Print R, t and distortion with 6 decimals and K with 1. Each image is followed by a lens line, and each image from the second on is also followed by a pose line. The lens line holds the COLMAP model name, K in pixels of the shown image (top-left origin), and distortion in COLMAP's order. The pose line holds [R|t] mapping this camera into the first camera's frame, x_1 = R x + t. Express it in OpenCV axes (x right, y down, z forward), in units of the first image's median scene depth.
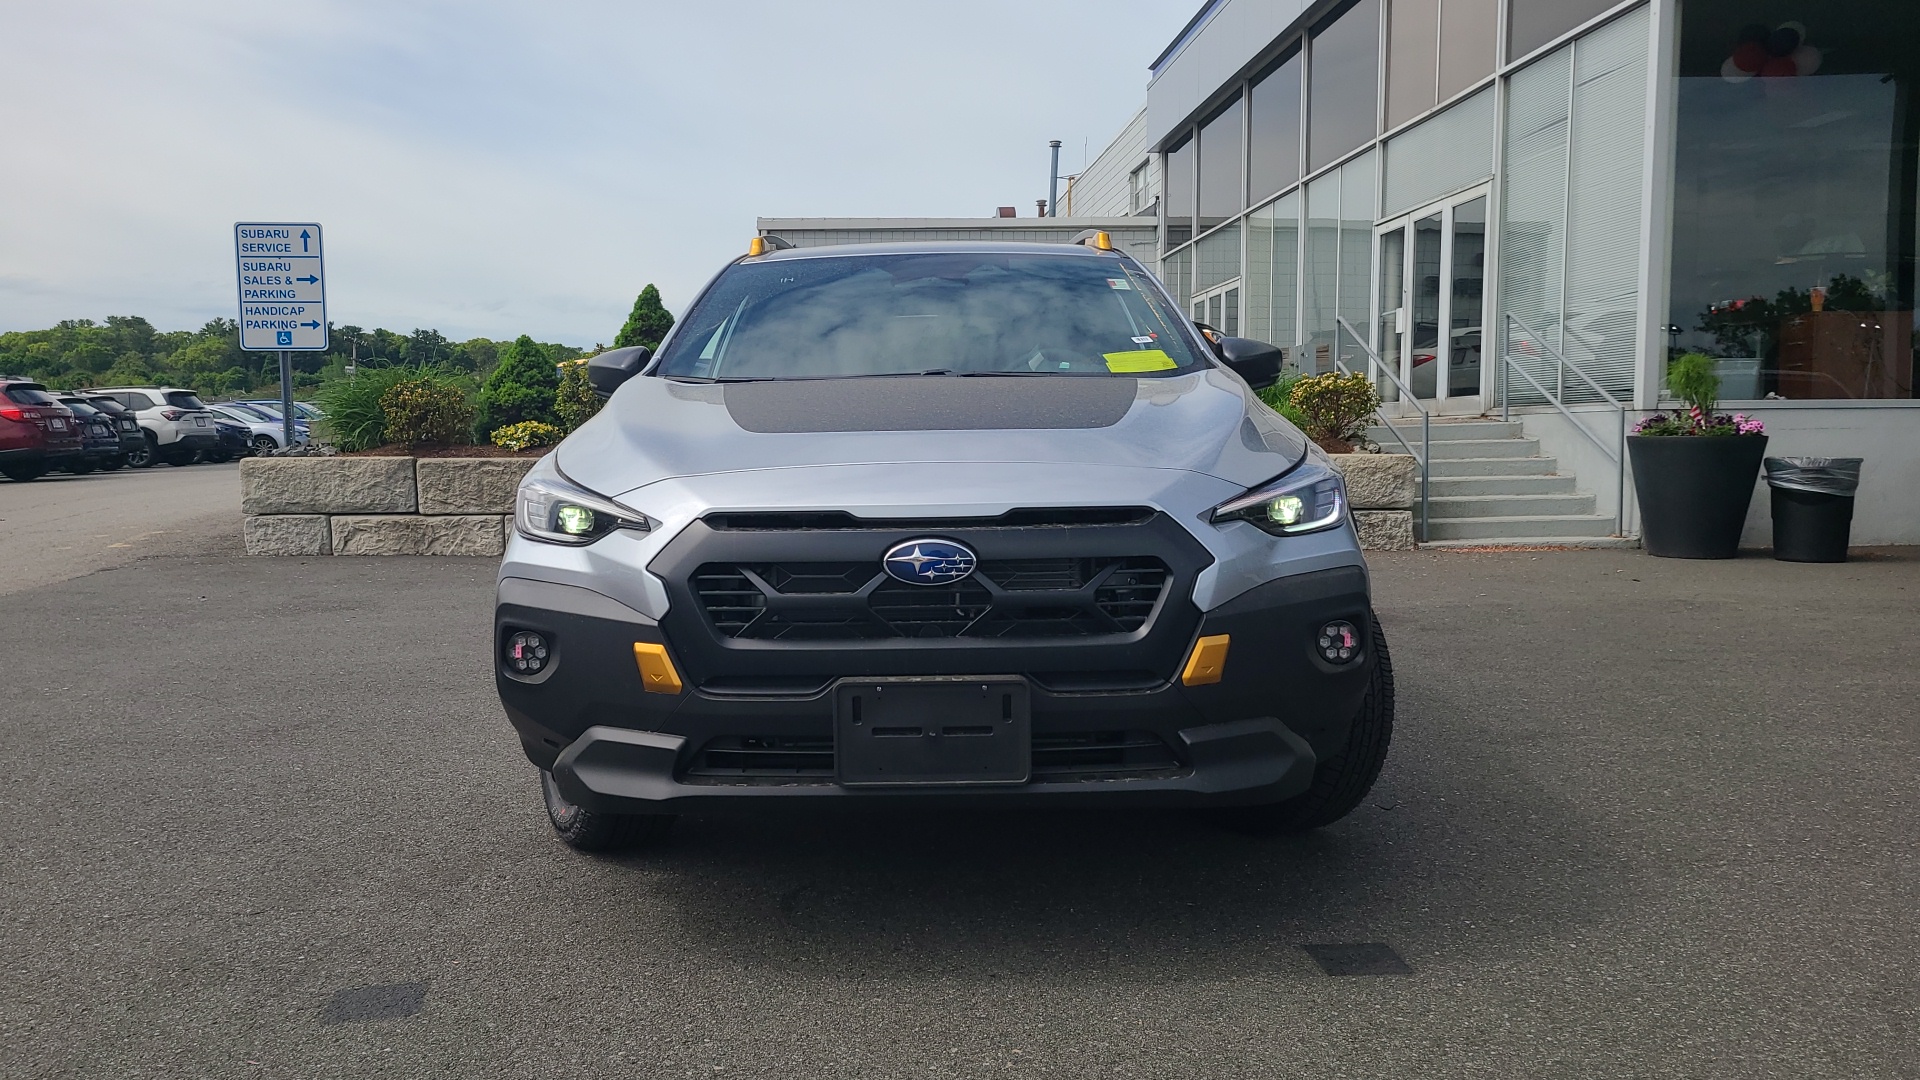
lens RADIAL K [[1462.9, 0, 960.0], [0, 1462.9, 540.0], [0, 0, 1]] dist [0.062744, -0.010415]
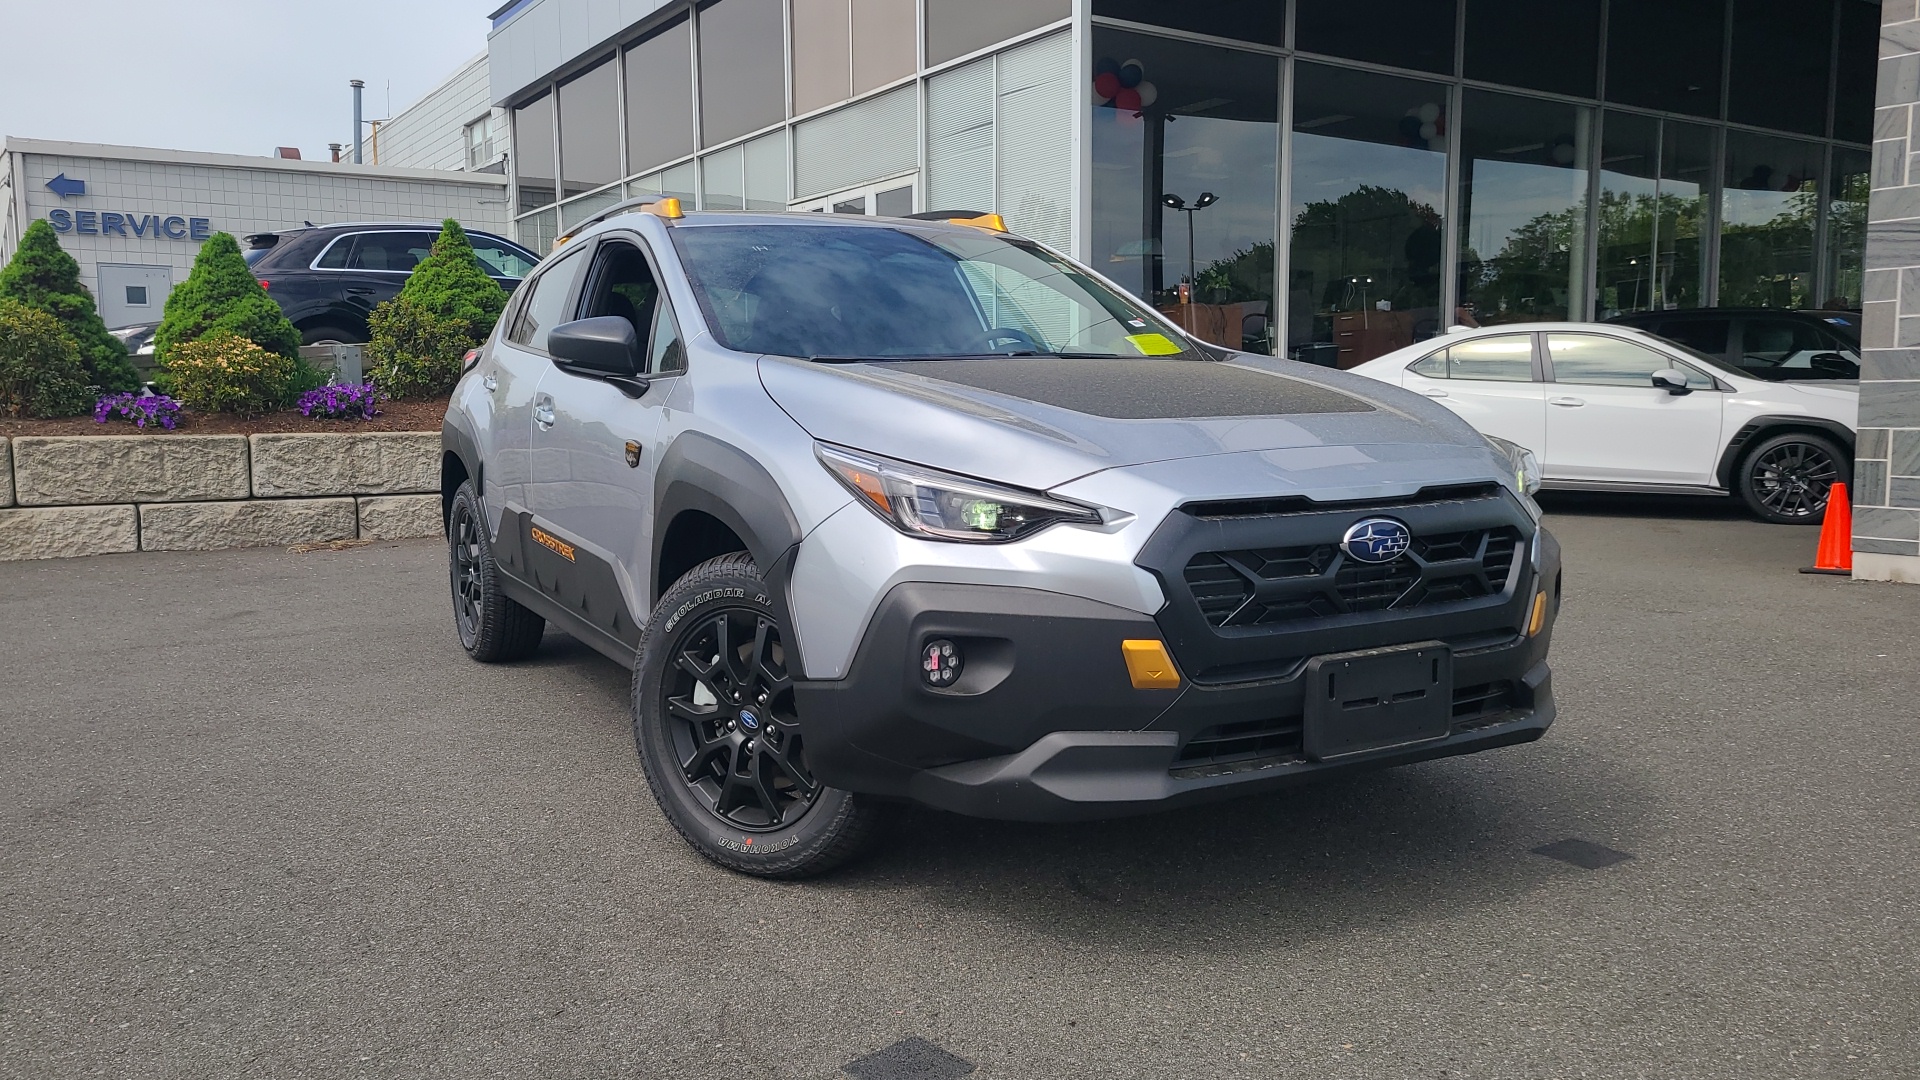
lens RADIAL K [[1444.1, 0, 929.2], [0, 1444.1, 552.0], [0, 0, 1]] dist [0.059502, -0.002911]
pose [[0.868299, -0.054763, 0.493010, -0.737612], [0.038767, 0.998339, 0.042617, -0.030508], [-0.494524, -0.017892, 0.868980, 0.225903]]
